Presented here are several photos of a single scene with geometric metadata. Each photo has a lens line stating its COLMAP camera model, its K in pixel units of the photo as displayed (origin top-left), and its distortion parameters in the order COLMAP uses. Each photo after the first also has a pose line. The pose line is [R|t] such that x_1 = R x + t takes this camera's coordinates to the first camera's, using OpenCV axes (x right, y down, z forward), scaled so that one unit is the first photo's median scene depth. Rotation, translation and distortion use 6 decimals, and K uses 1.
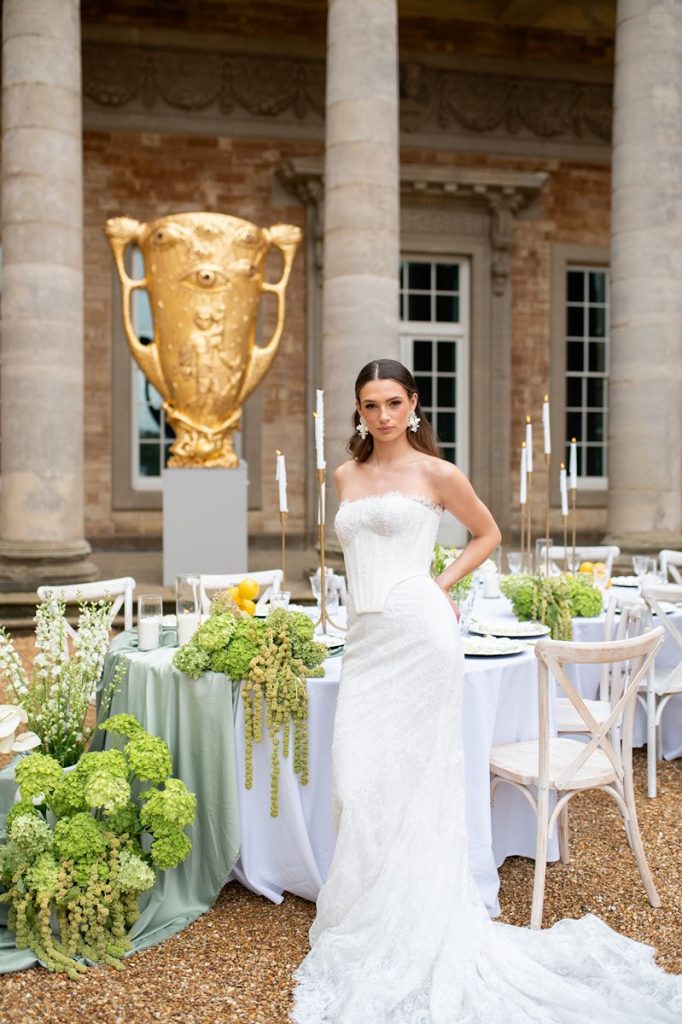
lens RADIAL K [[963.8, 0, 341.0], [0, 963.8, 512.0], [0, 0, 1]] dist [-0.033886, 0.013763]
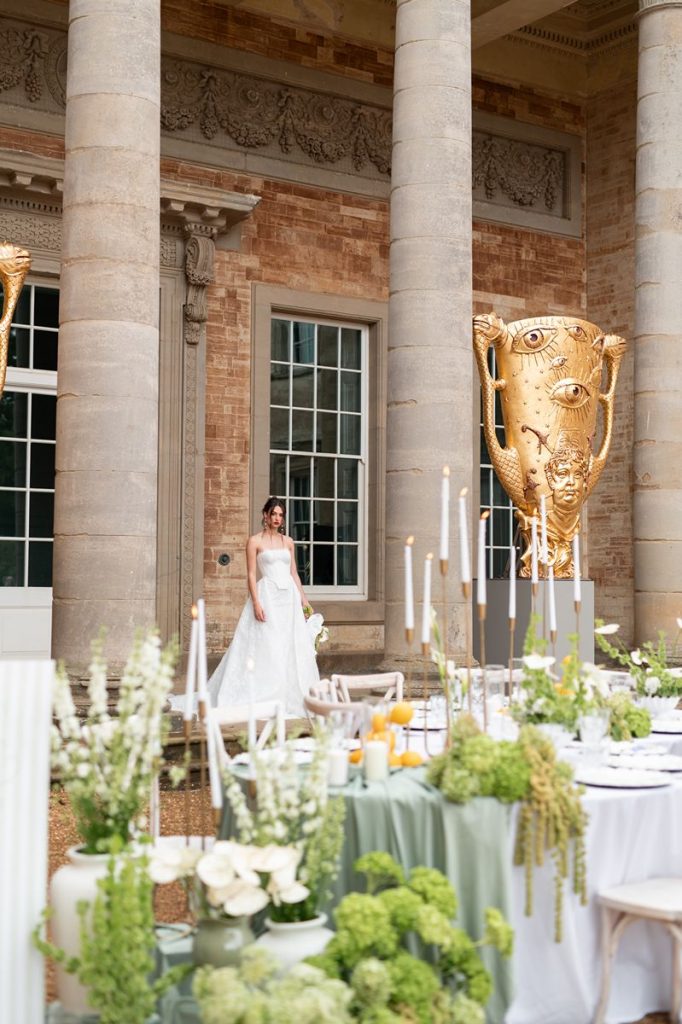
lens RADIAL K [[1416.3, 0, 341.0], [0, 1416.3, 512.0], [0, 0, 1]] dist [0.025991, -0.019986]
pose [[0.911035, 0.023118, 0.411681, -0.277672], [0.012311, 0.996457, -0.083201, 0.000211], [-0.412146, 0.080867, 0.907522, -0.078700]]
